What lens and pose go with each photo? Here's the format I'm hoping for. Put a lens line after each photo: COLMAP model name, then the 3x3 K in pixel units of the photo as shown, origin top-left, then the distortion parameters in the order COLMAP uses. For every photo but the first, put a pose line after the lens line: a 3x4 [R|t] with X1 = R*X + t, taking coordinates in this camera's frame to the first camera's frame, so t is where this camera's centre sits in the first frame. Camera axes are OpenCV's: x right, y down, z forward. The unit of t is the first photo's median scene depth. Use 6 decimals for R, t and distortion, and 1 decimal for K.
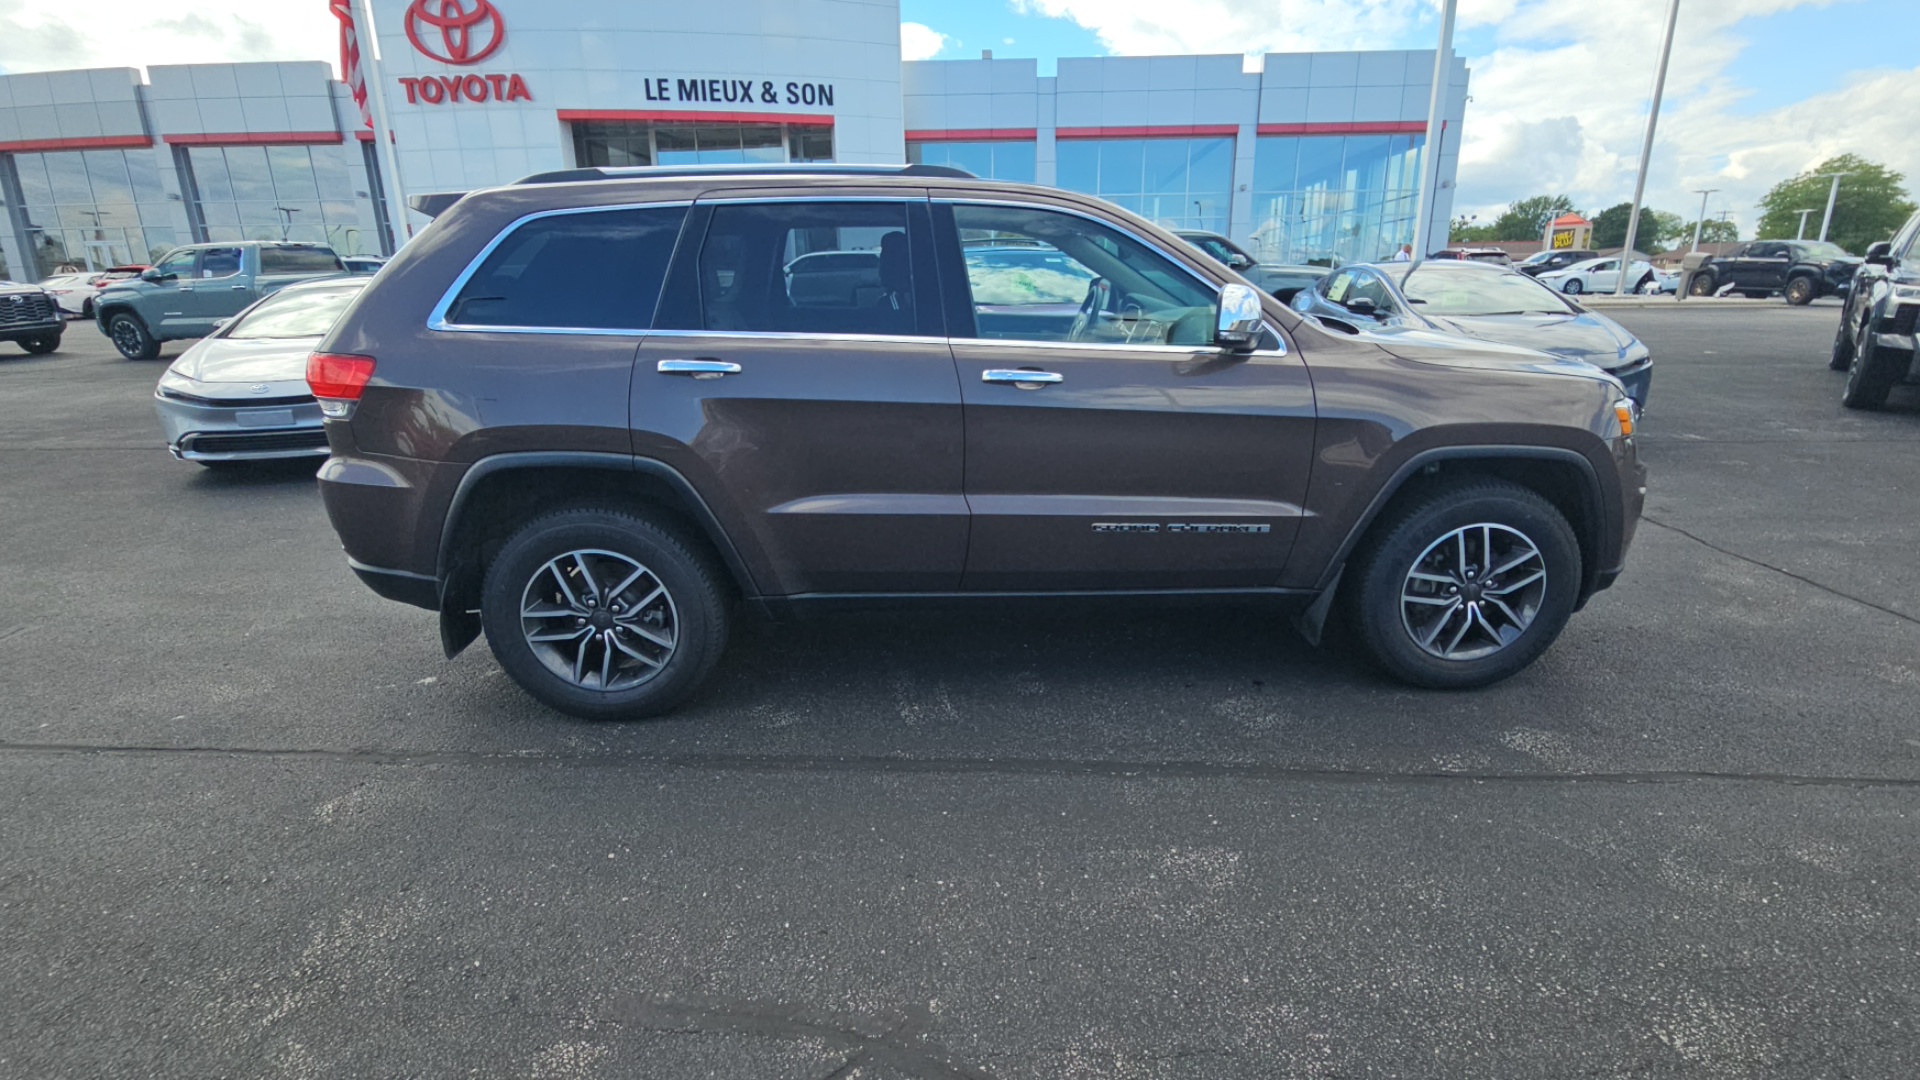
lens RADIAL K [[862.2, 0, 971.1], [0, 862.2, 525.3], [0, 0, 1]] dist [0.012381, -0.008974]
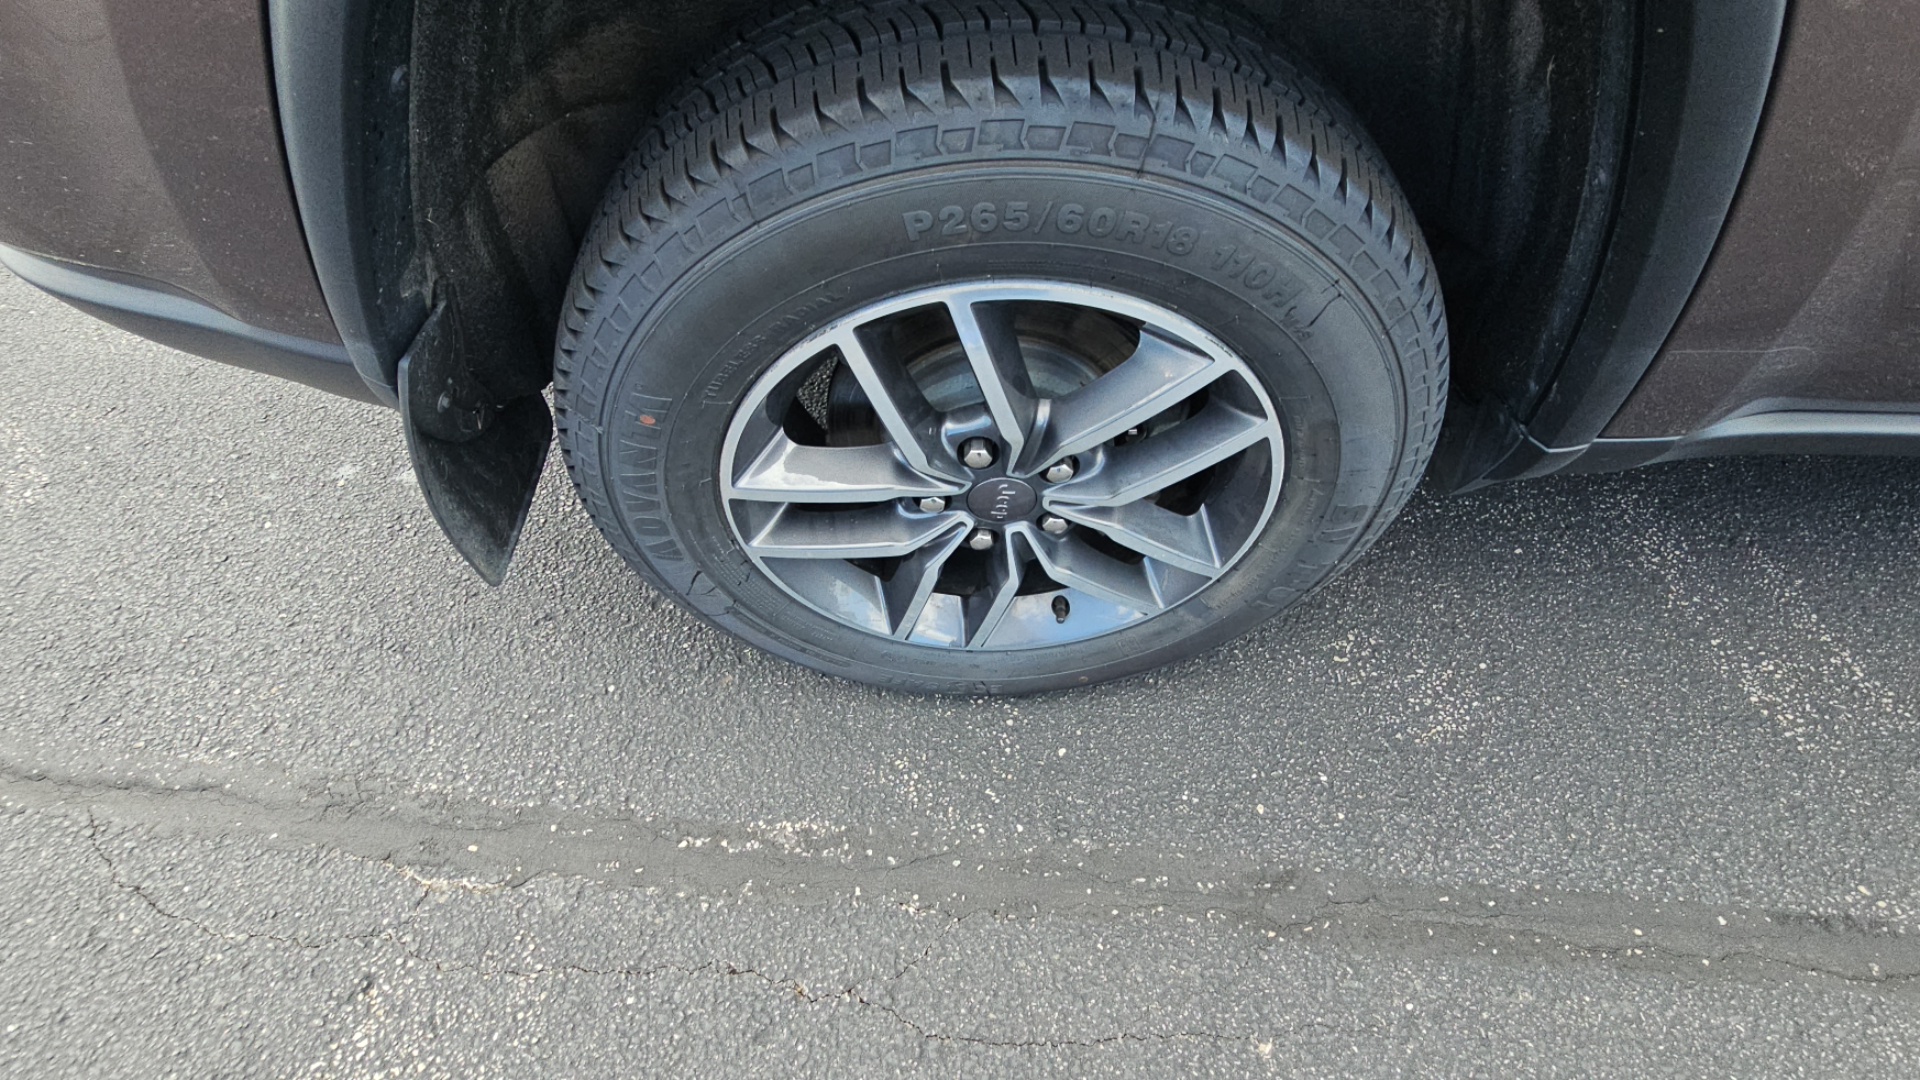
lens RADIAL K [[862.2, 0, 971.8], [0, 862.2, 534.6], [0, 0, 1]] dist [0.012381, -0.008974]
pose [[0.999254, 0.037940, 0.007164, -0.451525], [-0.035016, 0.812317, 0.582164, -0.045863], [0.016268, -0.581981, 0.813040, 0.787122]]
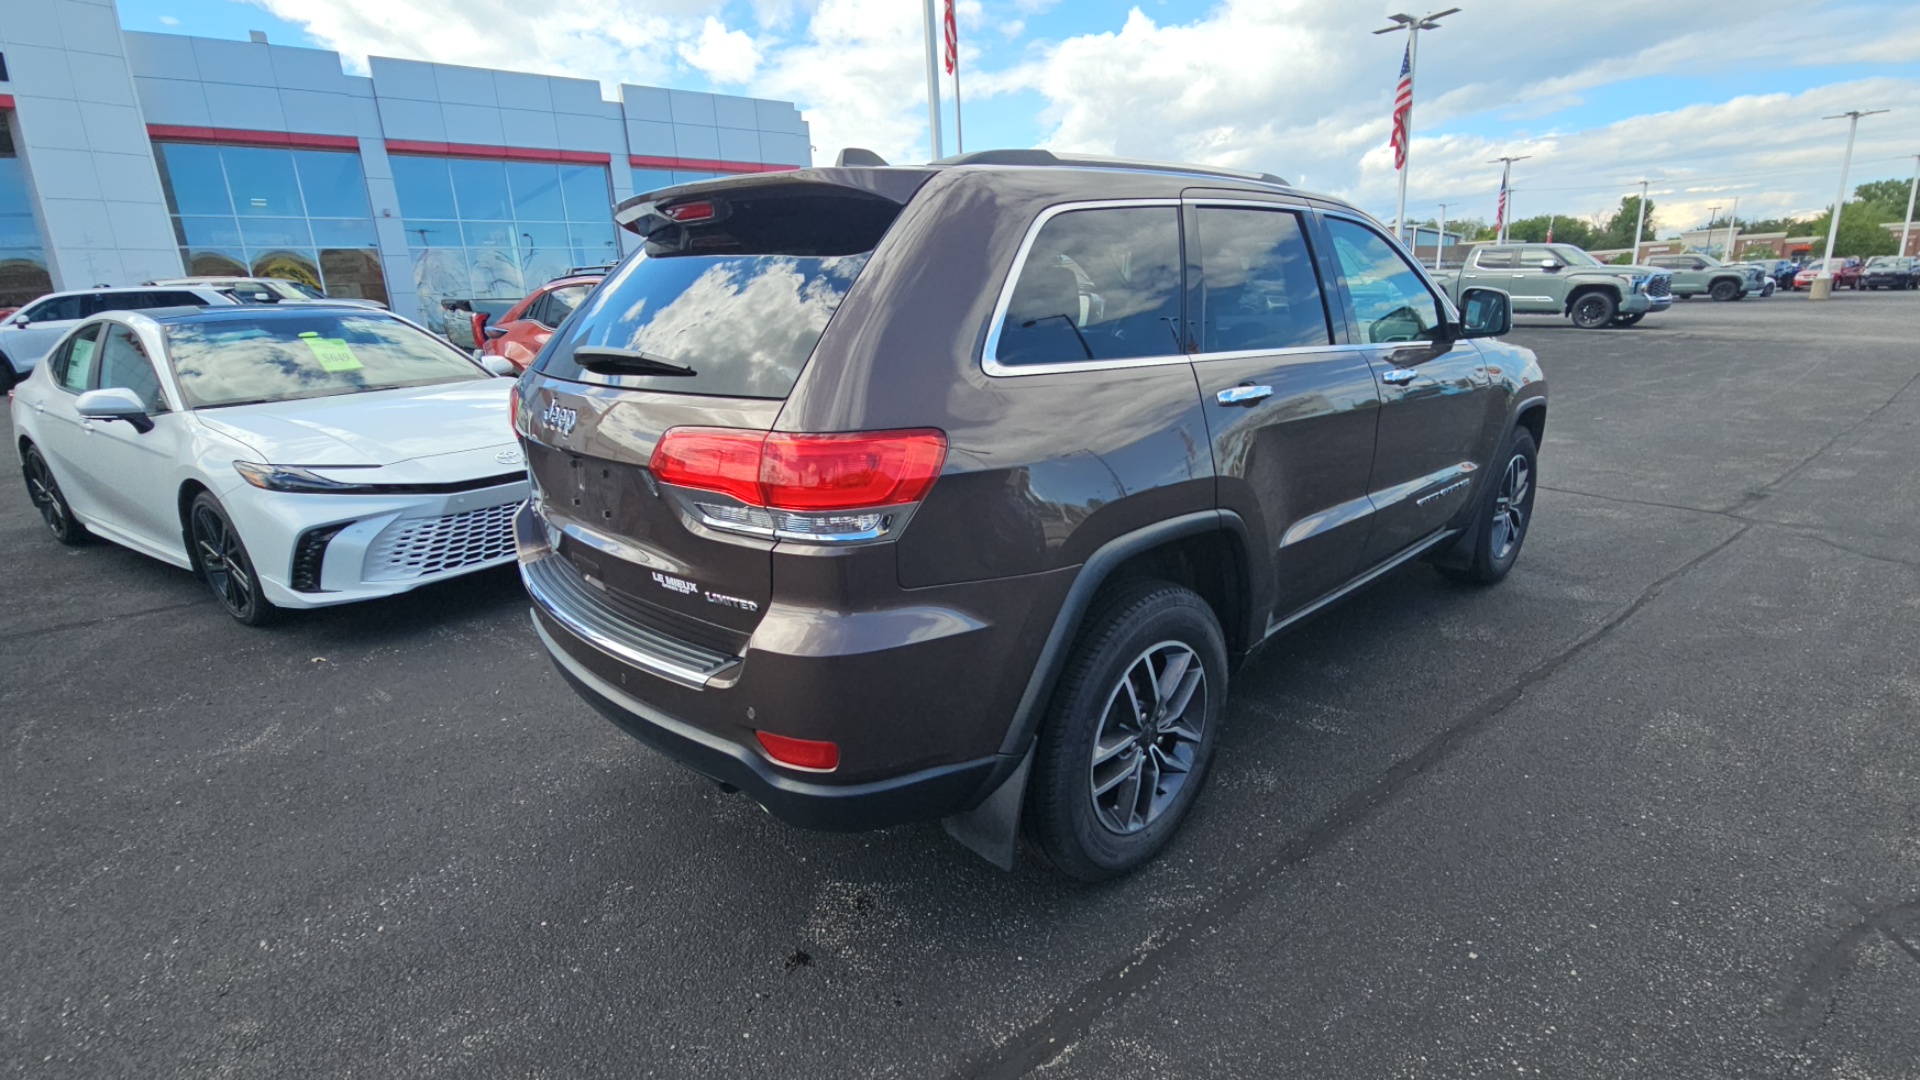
lens RADIAL K [[862.2, 0, 973.4], [0, 862.2, 537.3], [0, 0, 1]] dist [0.012381, -0.008974]
pose [[0.751113, -0.198297, 0.629689, -1.021665], [0.212804, 0.975635, 0.053401, -0.140437], [-0.624935, 0.093890, 0.775010, 0.500139]]
